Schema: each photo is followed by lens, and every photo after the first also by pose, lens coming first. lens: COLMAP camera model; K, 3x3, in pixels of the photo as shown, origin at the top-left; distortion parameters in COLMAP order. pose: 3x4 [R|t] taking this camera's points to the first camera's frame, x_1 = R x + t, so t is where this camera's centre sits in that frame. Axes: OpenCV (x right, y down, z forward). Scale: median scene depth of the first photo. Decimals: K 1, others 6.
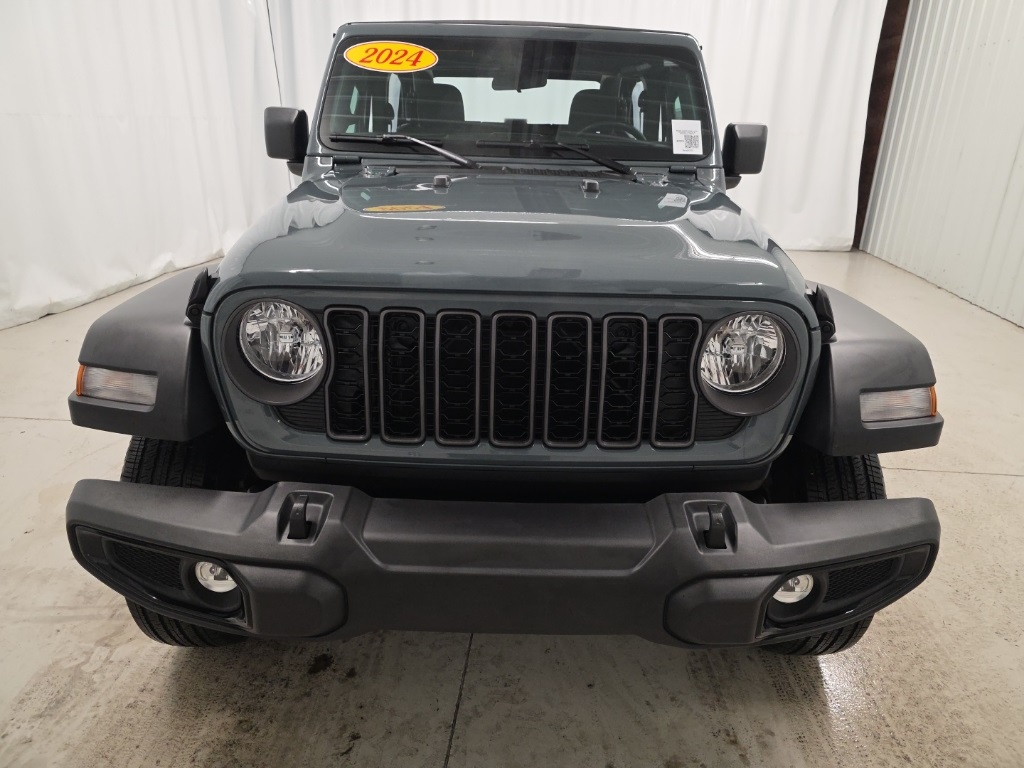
lens RADIAL K [[687.8, 0, 512.6], [0, 687.8, 379.6], [0, 0, 1]] dist [0.043052, -0.034336]
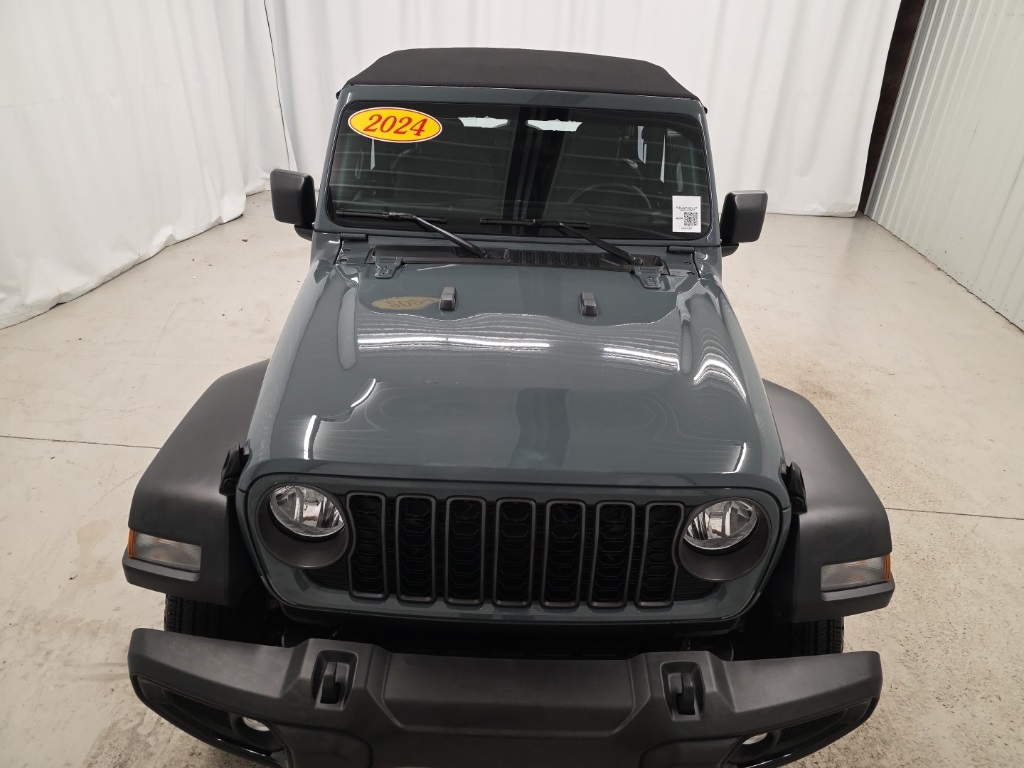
lens RADIAL K [[687.8, 0, 505.2], [0, 687.8, 385.2], [0, 0, 1]] dist [0.043052, -0.034336]
pose [[0.999905, 0.012842, -0.005023, -0.009519], [-0.011983, 0.989462, 0.144296, -0.339910], [0.006824, -0.144222, 0.989522, -0.060924]]
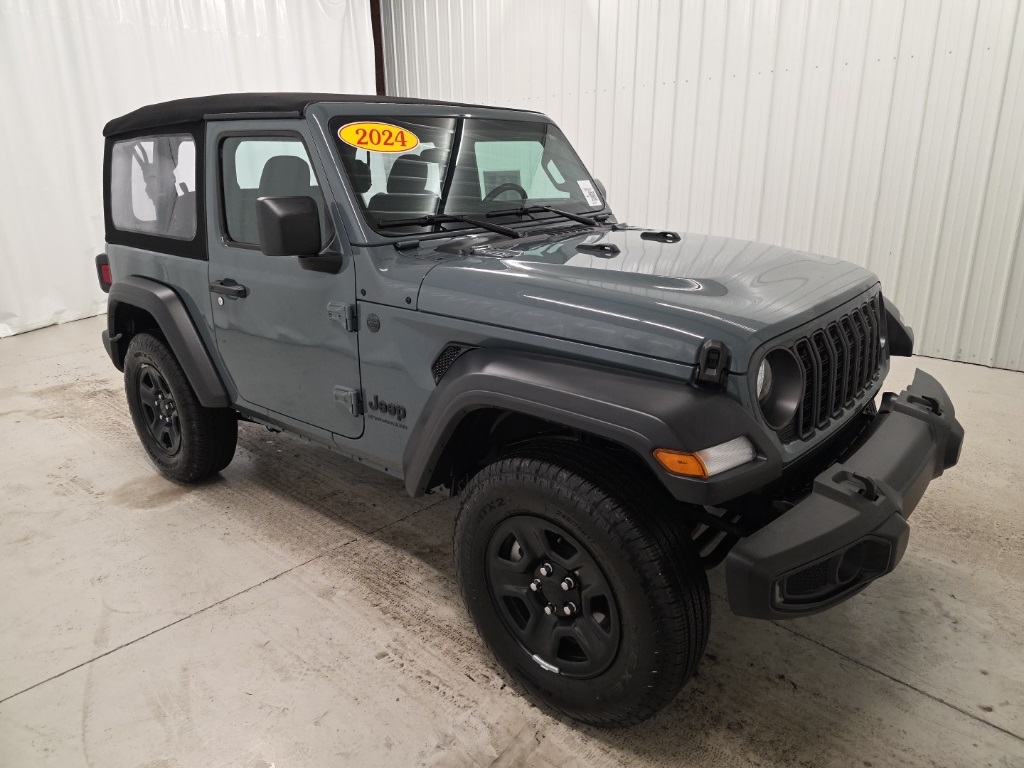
lens RADIAL K [[687.8, 0, 512.5], [0, 687.8, 380.7], [0, 0, 1]] dist [0.043052, -0.034336]
pose [[0.653608, -0.274212, 0.705411, -1.190429], [0.299251, 0.949737, 0.091912, -0.245611], [-0.695159, 0.151021, 0.702814, 0.332712]]
